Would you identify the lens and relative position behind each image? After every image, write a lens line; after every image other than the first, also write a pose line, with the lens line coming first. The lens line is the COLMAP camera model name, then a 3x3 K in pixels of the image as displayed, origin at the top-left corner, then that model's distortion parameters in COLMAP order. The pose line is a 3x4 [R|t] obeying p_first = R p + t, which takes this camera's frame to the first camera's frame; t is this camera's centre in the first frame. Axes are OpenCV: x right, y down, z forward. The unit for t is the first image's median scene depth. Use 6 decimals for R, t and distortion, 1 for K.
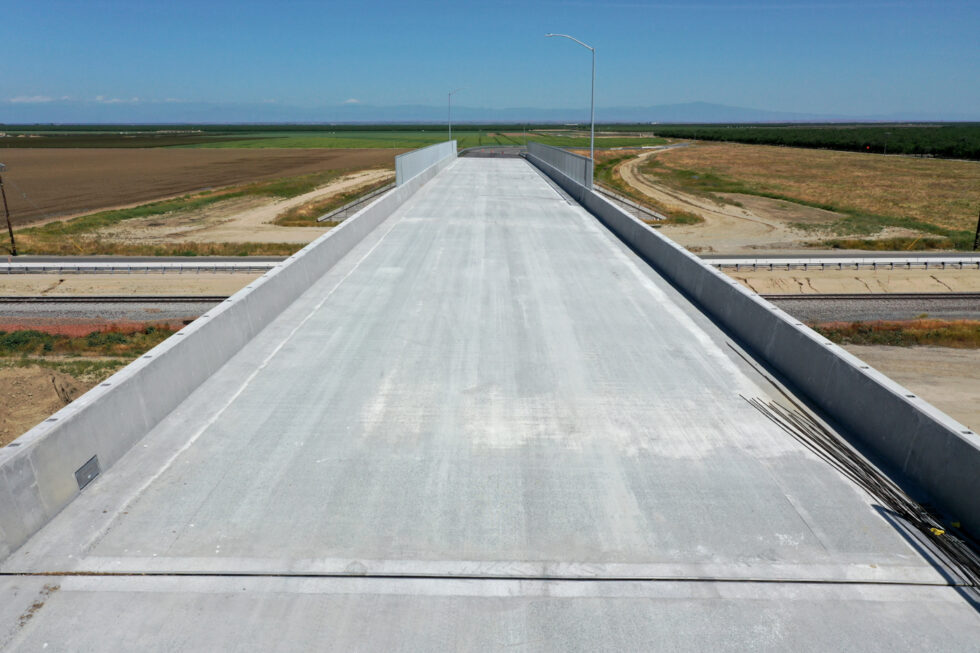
lens RADIAL K [[776.1, 0, 491.5], [0, 776.1, 329.3], [0, 0, 1]] dist [0.011622, 0.011484]
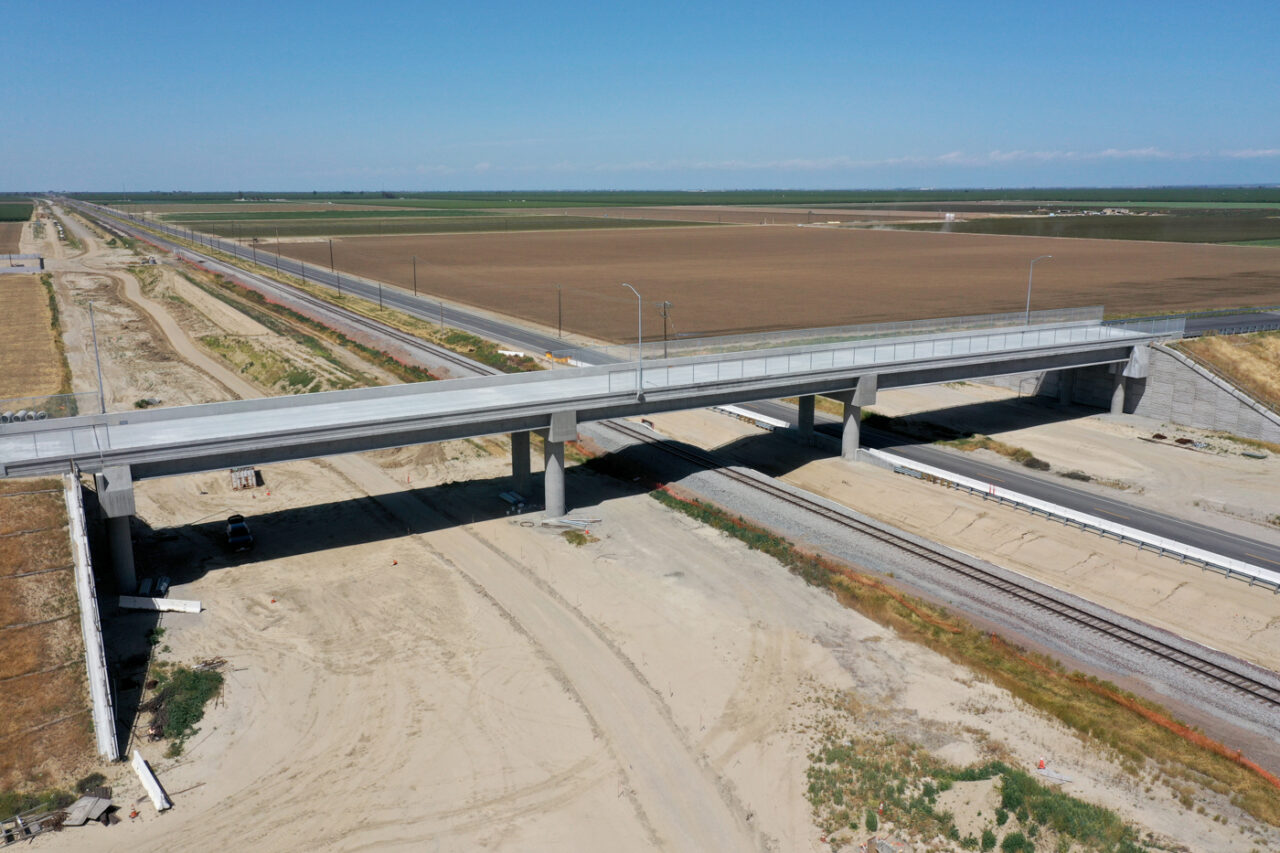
lens RADIAL K [[1013.6, 0, 642.0], [0, 1013.6, 430.2], [0, 0, 1]] dist [0.011622, 0.011484]
pose [[0.500670, 0.202039, -0.841730, 0.713831], [-0.219623, 0.970212, 0.102244, -0.126855], [0.837314, 0.133673, 0.530129, 0.019294]]
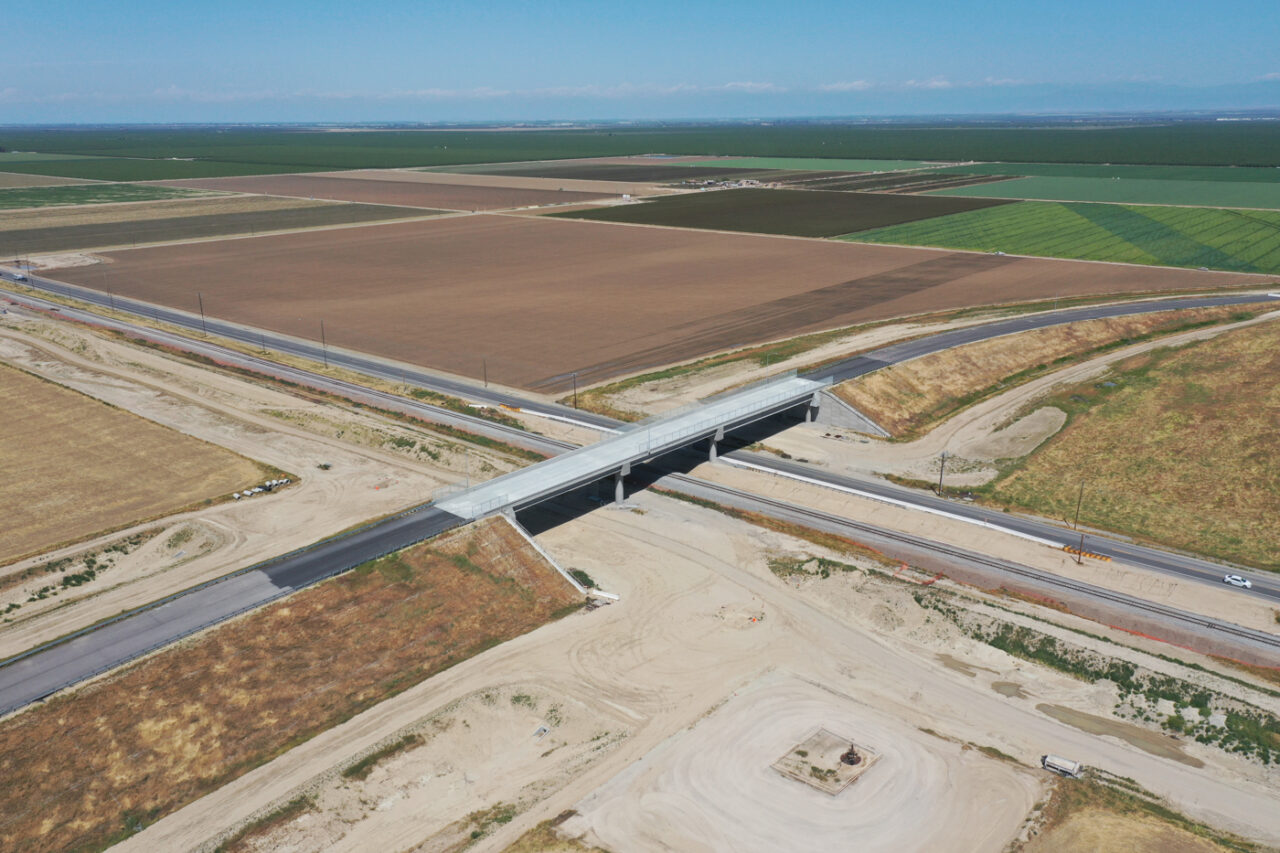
lens RADIAL K [[1013.6, 0, 642.0], [0, 1013.6, 430.2], [0, 0, 1]] dist [0.011622, 0.011484]
pose [[0.761255, 0.189900, -0.620023, 1.235889], [-0.161140, 0.981564, 0.102787, -0.310657], [0.628112, 0.021663, 0.777822, -1.089346]]
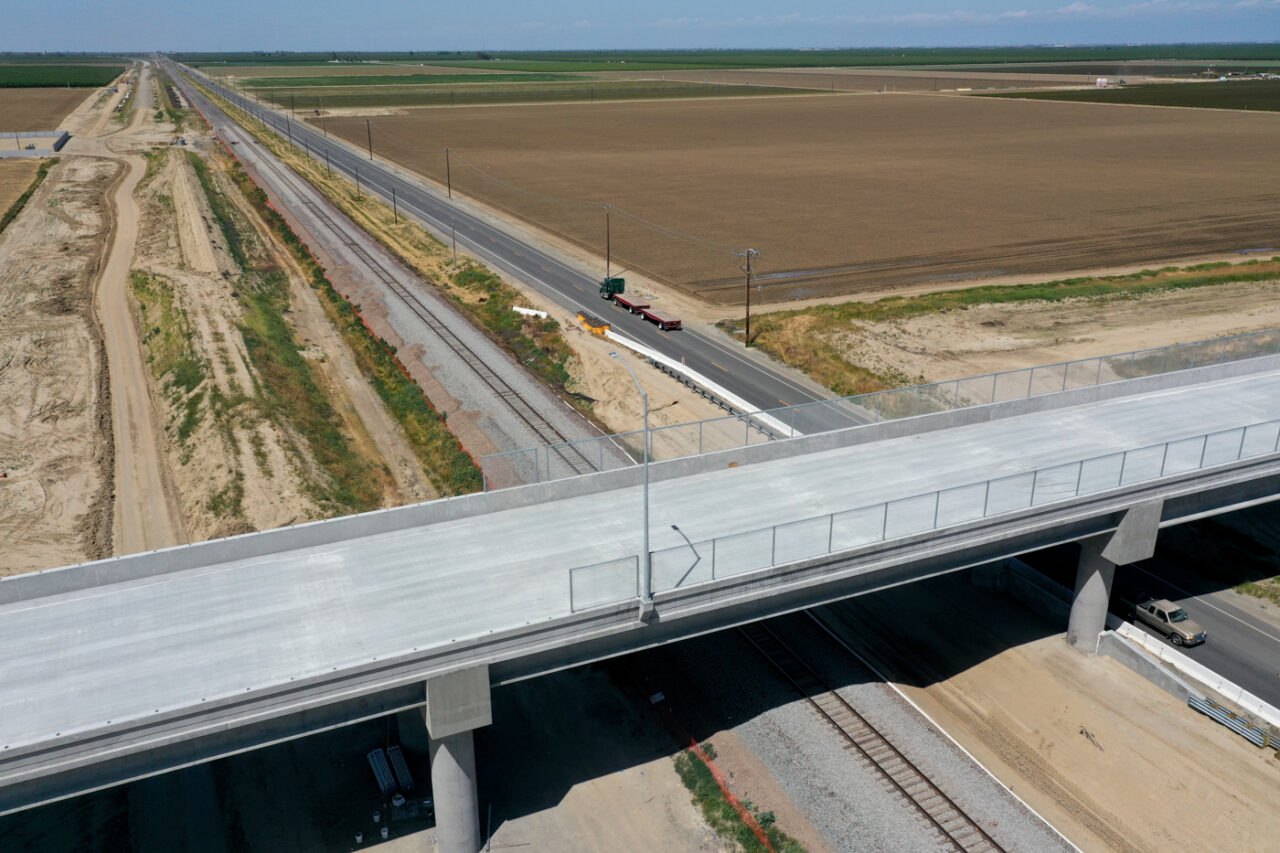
lens RADIAL K [[1013.6, 0, 642.0], [0, 1013.6, 430.2], [0, 0, 1]] dist [0.011622, 0.011484]
pose [[0.411625, 0.322262, -0.852474, 0.320764], [-0.228356, 0.942025, 0.245851, -0.212709], [0.882280, 0.093470, 0.461352, 0.264106]]
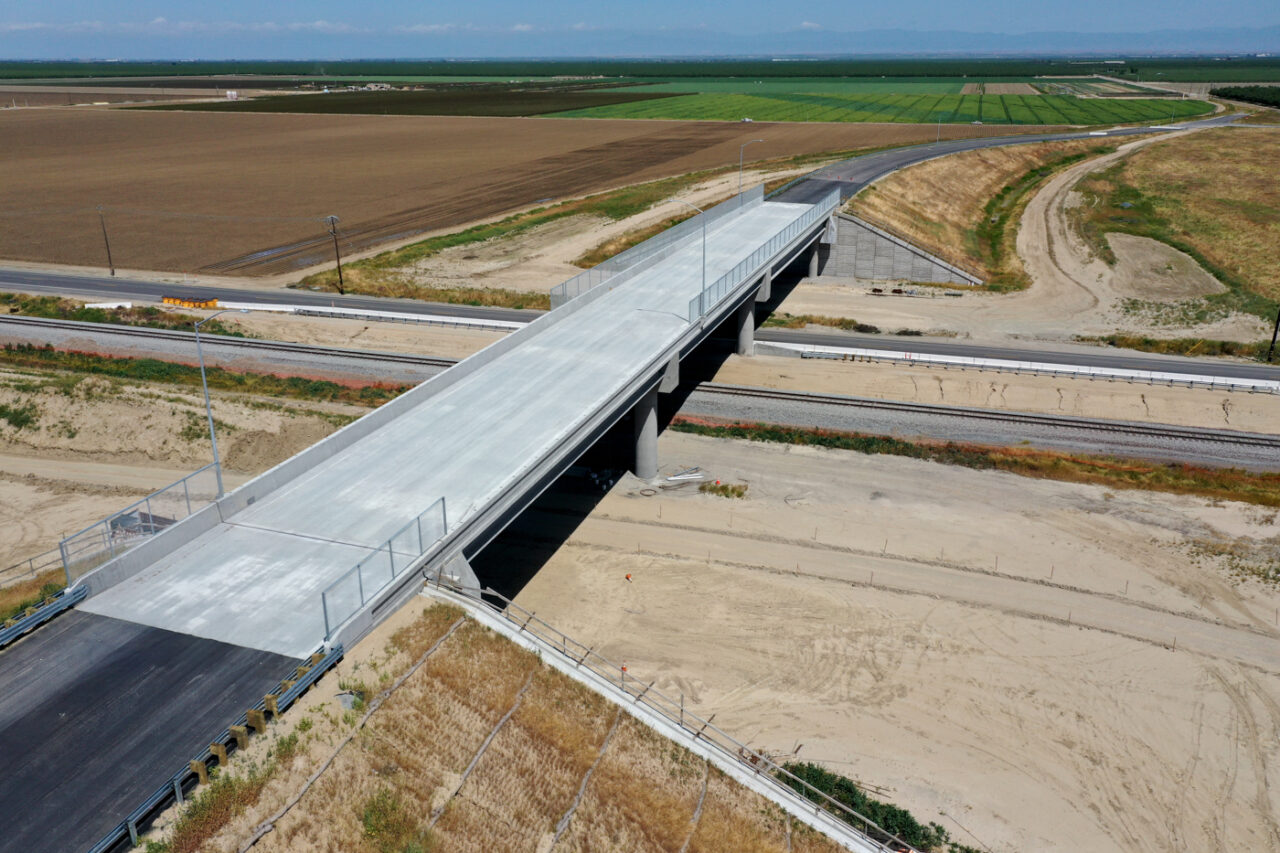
lens RADIAL K [[1013.6, 0, 642.0], [0, 1013.6, 430.2], [0, 0, 1]] dist [0.011622, 0.011484]
pose [[0.949297, 0.108436, -0.295088, 0.228517], [-0.080408, 0.991158, 0.105550, -0.070107], [0.303924, -0.076471, 0.949622, -0.259084]]
